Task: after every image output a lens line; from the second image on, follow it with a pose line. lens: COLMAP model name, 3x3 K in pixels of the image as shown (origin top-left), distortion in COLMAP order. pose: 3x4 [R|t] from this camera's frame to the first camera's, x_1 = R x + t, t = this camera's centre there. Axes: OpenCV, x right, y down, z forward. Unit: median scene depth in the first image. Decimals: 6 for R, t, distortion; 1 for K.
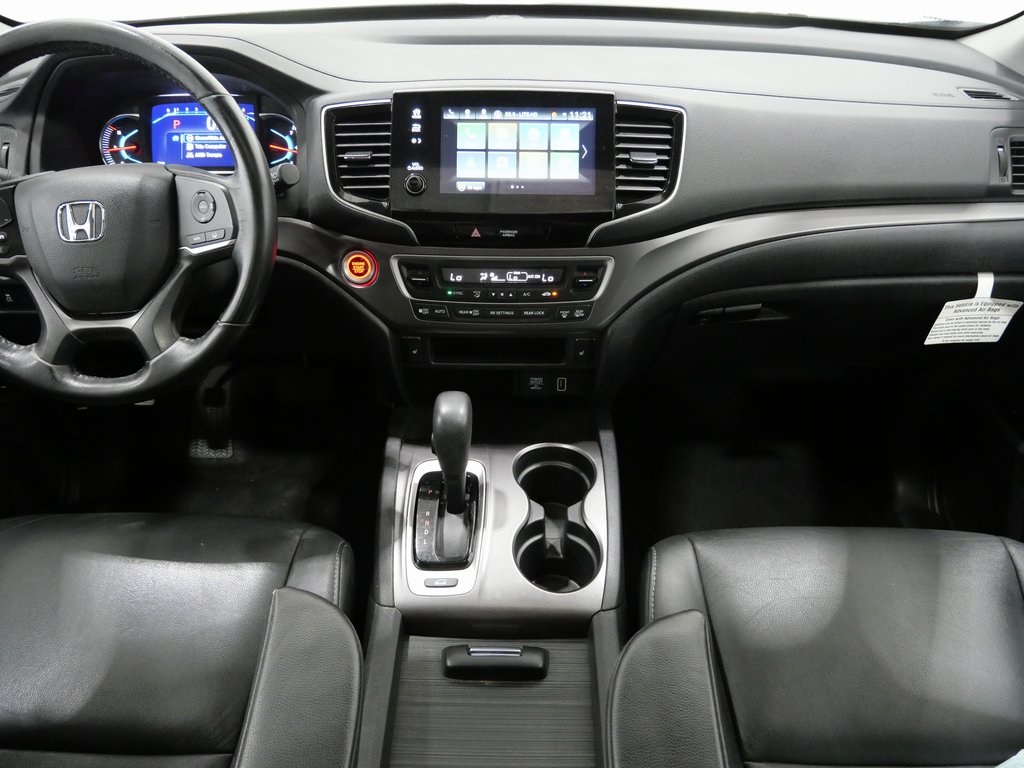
lens RADIAL K [[731.1, 0, 510.5], [0, 731.1, 378.1], [0, 0, 1]] dist [-0.014439, 0.004879]
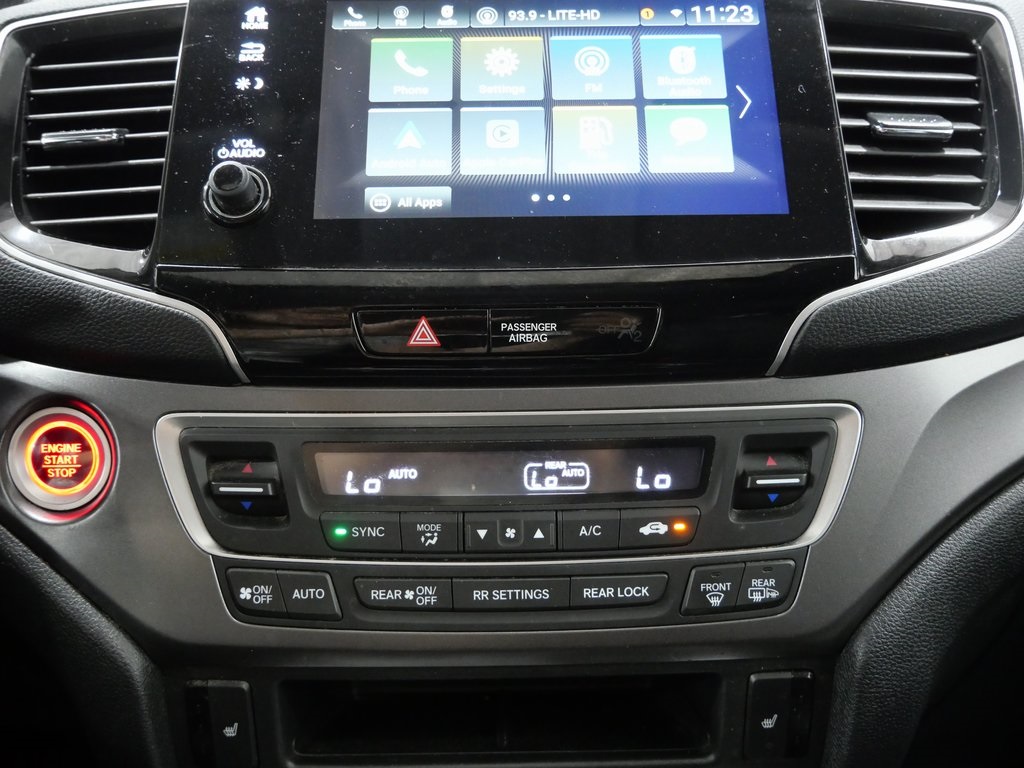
lens RADIAL K [[915.8, 0, 509.0], [0, 915.8, 383.5], [0, 0, 1]] dist [-0.011546, -0.007852]
pose [[0.999675, -0.021840, 0.013122, -0.016331], [0.024933, 0.944617, -0.327226, -0.049095], [-0.005248, 0.327447, 0.944855, 0.630967]]
